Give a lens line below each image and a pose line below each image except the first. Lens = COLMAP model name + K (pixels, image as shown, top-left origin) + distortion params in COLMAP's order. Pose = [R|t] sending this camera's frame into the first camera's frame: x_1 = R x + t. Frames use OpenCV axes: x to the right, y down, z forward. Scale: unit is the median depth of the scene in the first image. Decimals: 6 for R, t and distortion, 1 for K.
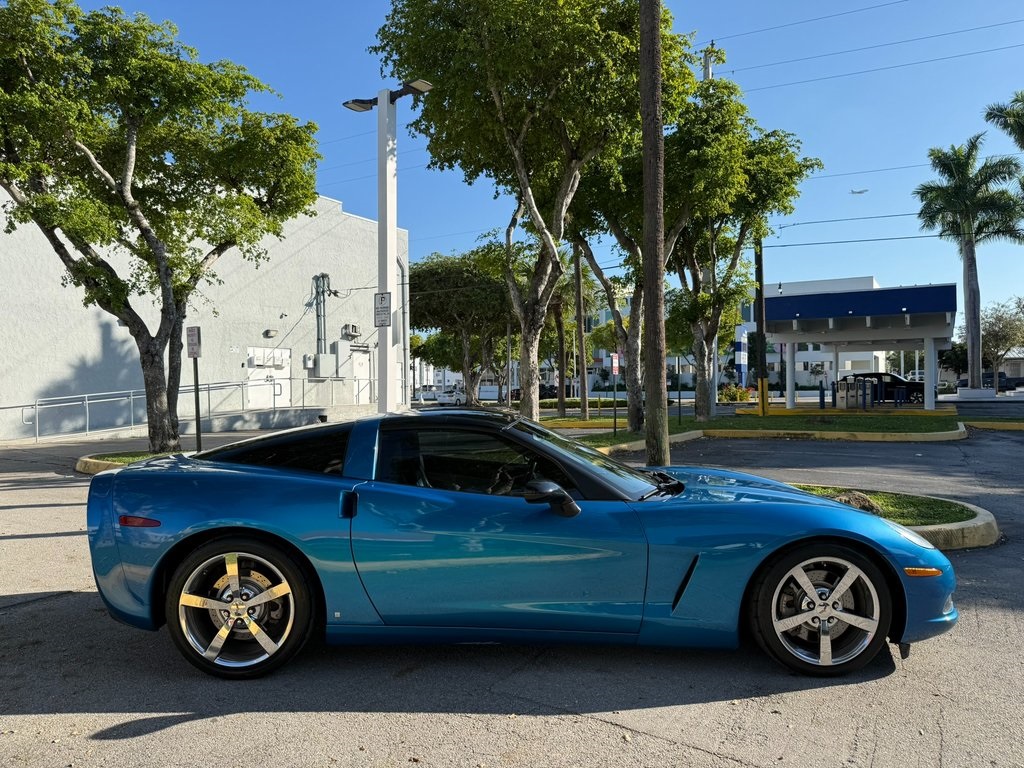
lens RADIAL K [[740.8, 0, 511.5], [0, 740.8, 397.9], [0, 0, 1]] dist [0.045891, -0.061133]
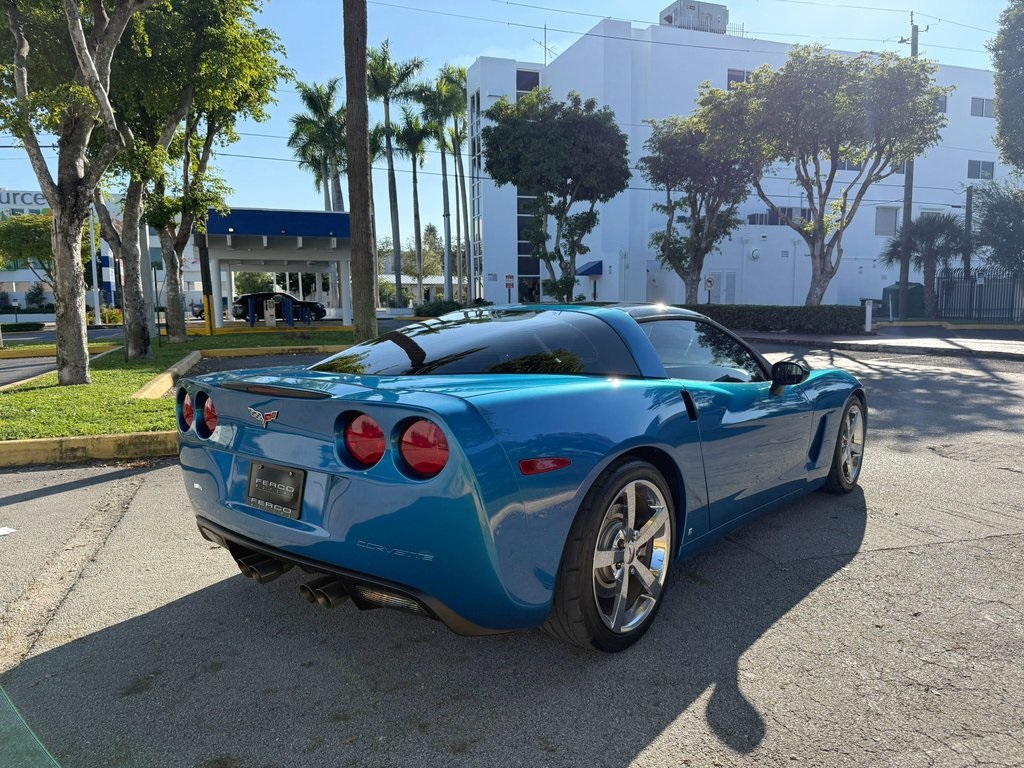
lens RADIAL K [[740.8, 0, 511.5], [0, 740.8, 397.9], [0, 0, 1]] dist [0.045891, -0.061133]
pose [[0.619988, -0.097342, 0.778549, -0.235427], [0.018915, 0.993840, 0.109196, 0.009385], [-0.784383, -0.052974, 0.618010, 0.148497]]
